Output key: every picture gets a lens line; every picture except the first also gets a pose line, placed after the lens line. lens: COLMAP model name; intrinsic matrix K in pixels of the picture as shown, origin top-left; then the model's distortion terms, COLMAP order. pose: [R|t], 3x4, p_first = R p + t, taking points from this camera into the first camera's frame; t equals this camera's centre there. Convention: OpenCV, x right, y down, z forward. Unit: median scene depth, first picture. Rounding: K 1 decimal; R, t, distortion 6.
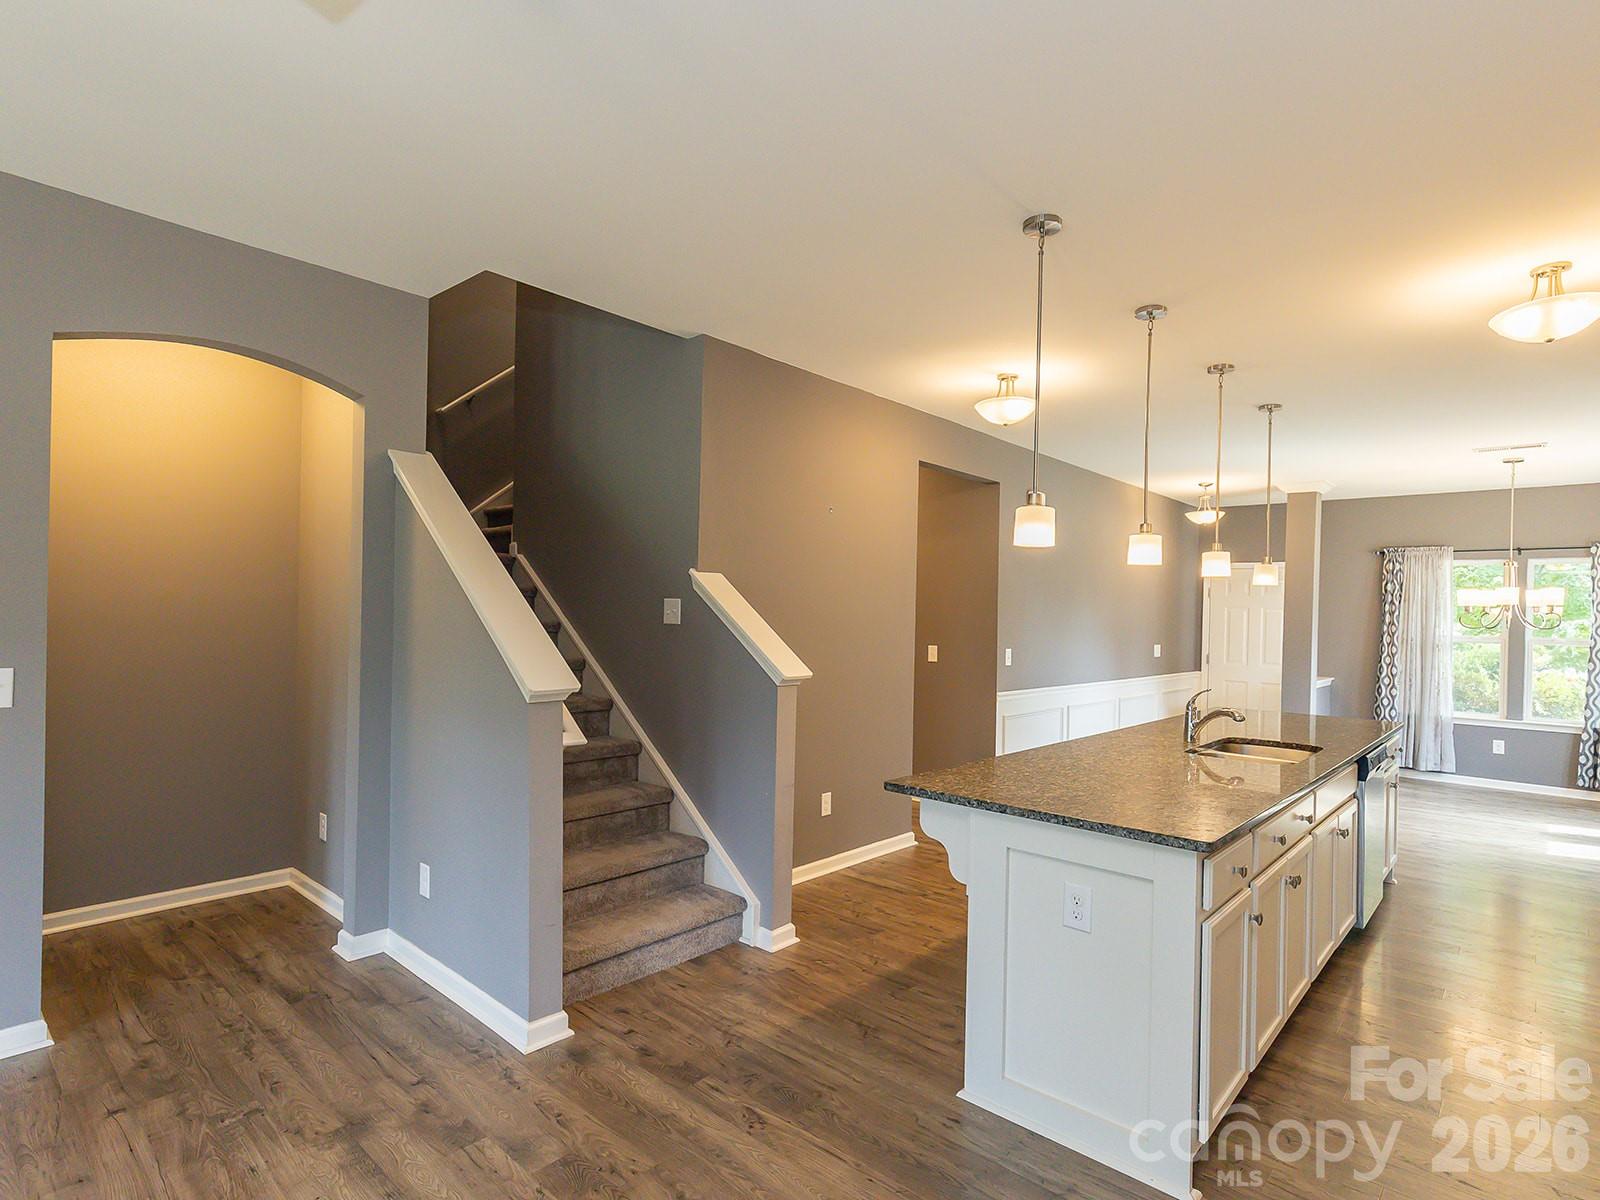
lens RADIAL K [[821.6, 0, 803.5], [0, 821.6, 606.5], [0, 0, 1]] dist [0.005816, 0.000730]
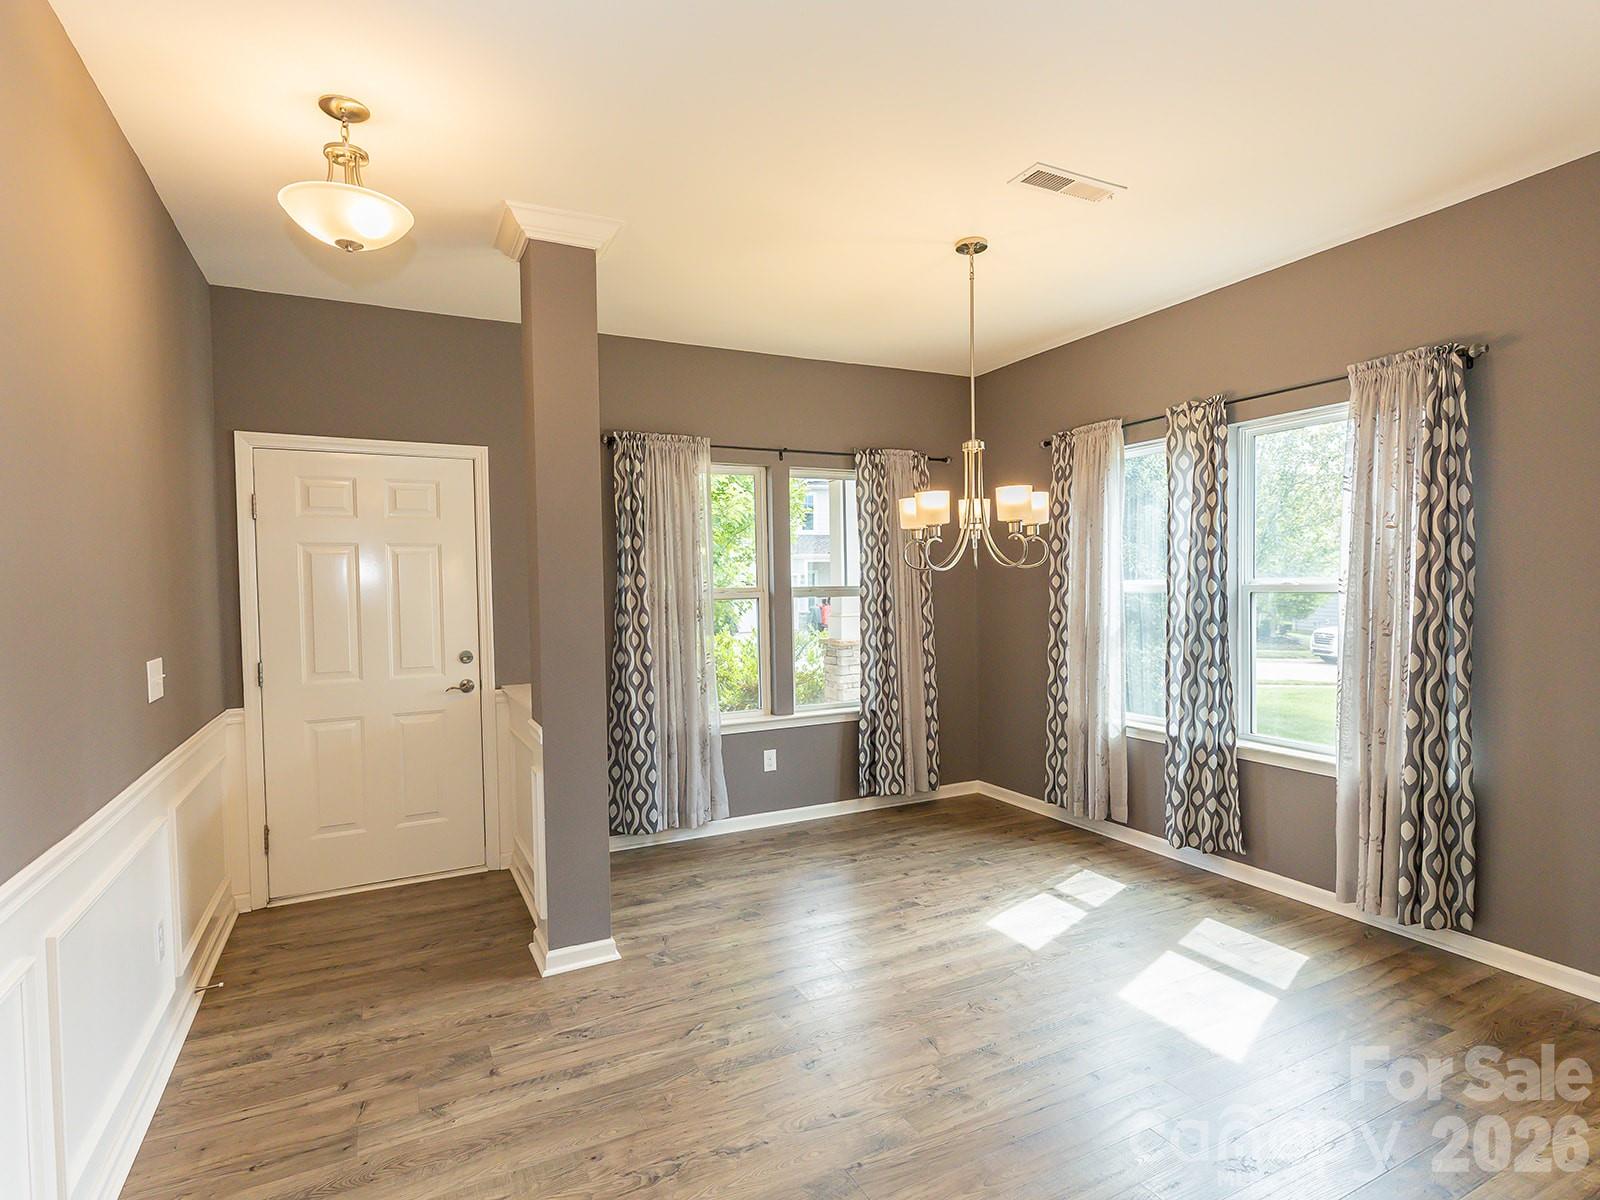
lens RADIAL K [[821.6, 0, 802.7], [0, 821.6, 611.6], [0, 0, 1]] dist [0.005816, 0.000730]
pose [[0.357589, -0.060321, 0.931929, 0.254627], [0.019116, 0.998175, 0.057274, 0.018352], [-0.933683, -0.002666, 0.358090, 0.720804]]
